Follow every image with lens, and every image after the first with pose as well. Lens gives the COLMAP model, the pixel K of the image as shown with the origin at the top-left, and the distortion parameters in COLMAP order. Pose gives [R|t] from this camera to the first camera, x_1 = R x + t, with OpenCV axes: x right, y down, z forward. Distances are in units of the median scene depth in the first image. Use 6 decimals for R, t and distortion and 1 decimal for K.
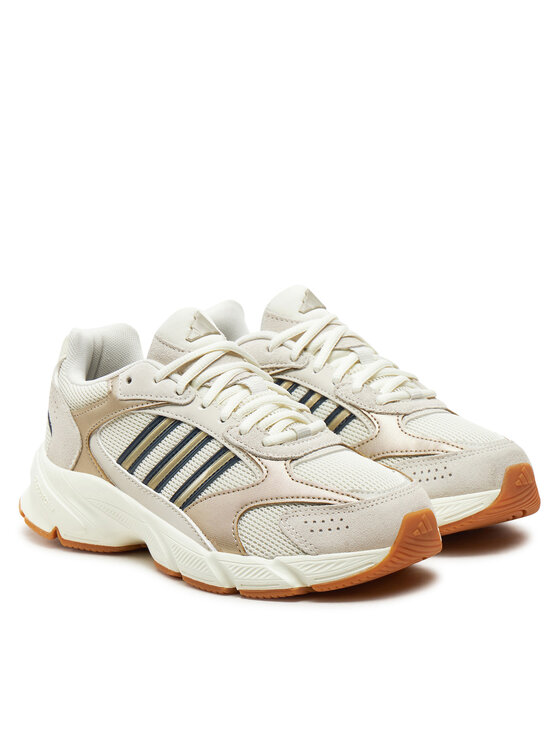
lens RADIAL K [[2193.5, 0, 280.0], [0, 2193.5, 373.0], [0, 0, 1]] dist [0.007678, 0.262108]
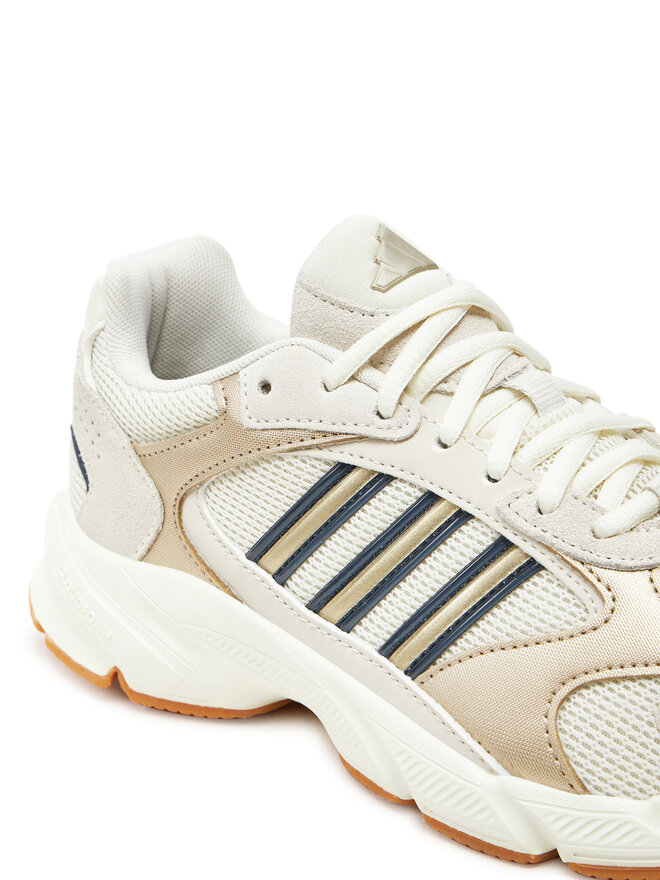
lens RADIAL K [[1782.3, 0, 330.0], [0, 1782.3, 440.0], [0, 0, 1]] dist [-0.313223, 0.100719]
pose [[0.993090, -0.050992, 0.105693, -0.097476], [0.034253, 0.987394, 0.154531, -0.044126], [-0.112241, -0.149842, 0.982318, 0.634081]]
